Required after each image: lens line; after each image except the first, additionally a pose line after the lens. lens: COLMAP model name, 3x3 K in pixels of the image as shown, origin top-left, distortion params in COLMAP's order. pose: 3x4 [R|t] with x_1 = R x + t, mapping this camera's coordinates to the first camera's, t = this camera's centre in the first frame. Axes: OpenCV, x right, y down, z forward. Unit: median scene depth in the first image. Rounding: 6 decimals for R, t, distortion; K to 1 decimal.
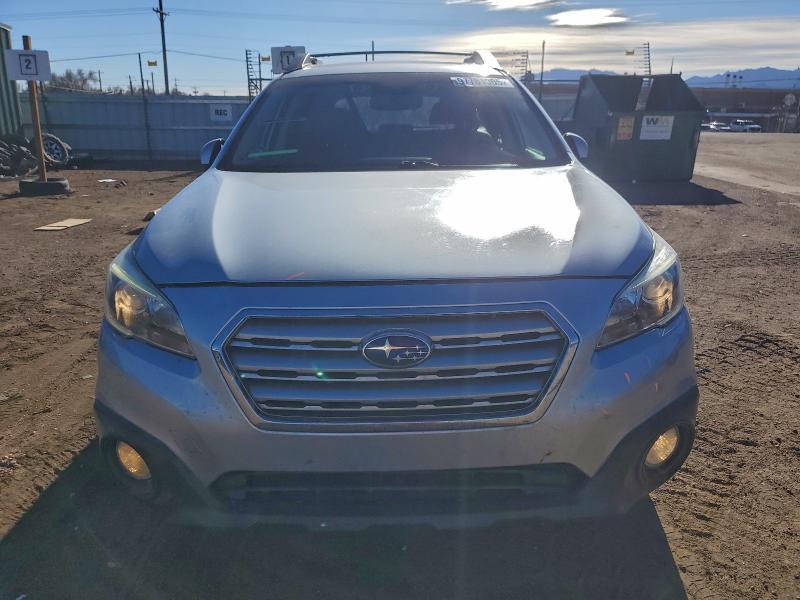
lens RADIAL K [[635.7, 0, 400.0], [0, 635.7, 300.0], [0, 0, 1]] dist [0.032883, -0.007319]
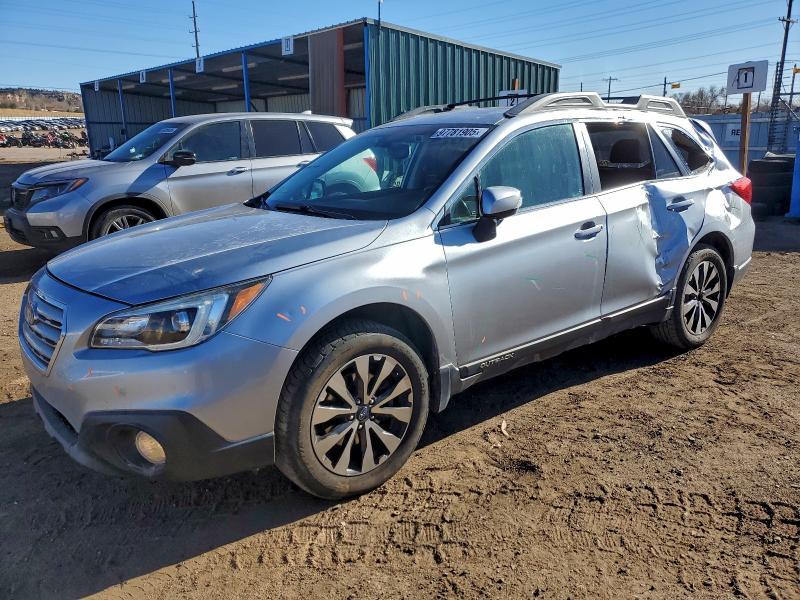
lens RADIAL K [[635.7, 0, 400.0], [0, 635.7, 300.0], [0, 0, 1]] dist [0.032883, -0.007319]
pose [[0.610856, 0.189392, -0.768756, 0.279198], [-0.205544, 0.975612, 0.077027, -0.042835], [0.764595, 0.110961, 0.634887, 0.095243]]
